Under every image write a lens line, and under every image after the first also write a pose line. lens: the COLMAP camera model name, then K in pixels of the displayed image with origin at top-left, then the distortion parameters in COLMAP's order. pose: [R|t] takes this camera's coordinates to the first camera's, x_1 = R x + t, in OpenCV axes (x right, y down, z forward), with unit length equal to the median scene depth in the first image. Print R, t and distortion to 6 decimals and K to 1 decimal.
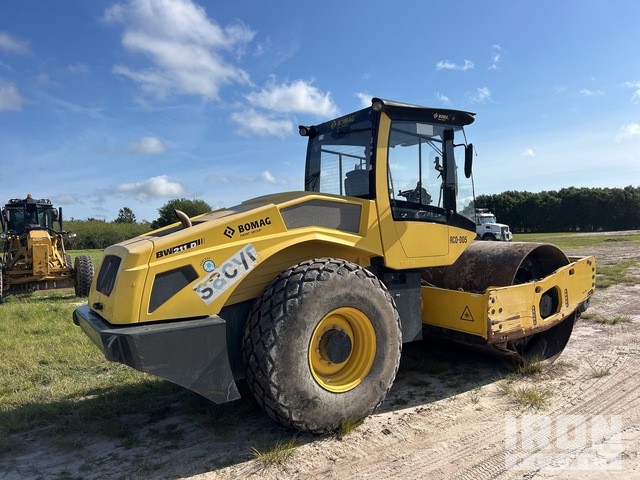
lens RADIAL K [[485.9, 0, 333.2], [0, 485.9, 224.8], [0, 0, 1]] dist [0.027466, -0.001244]
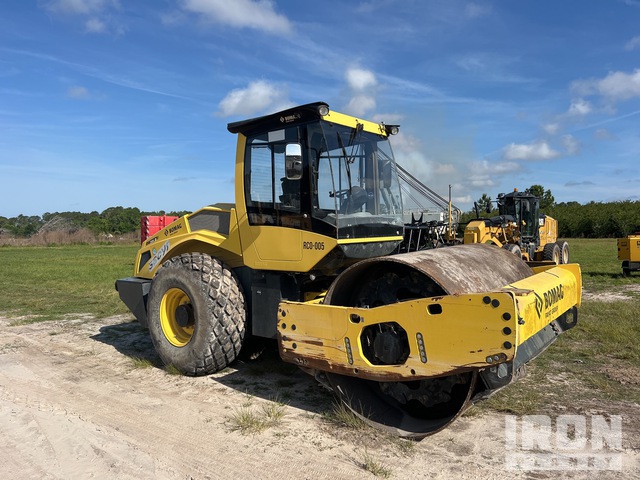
lens RADIAL K [[485.9, 0, 333.2], [0, 485.9, 224.8], [0, 0, 1]] dist [0.027466, -0.001244]
pose [[0.282693, 0.005925, -0.959192, 1.226556], [0.007918, 0.999932, 0.008510, -0.016956], [0.959178, -0.010000, 0.282627, 0.837485]]
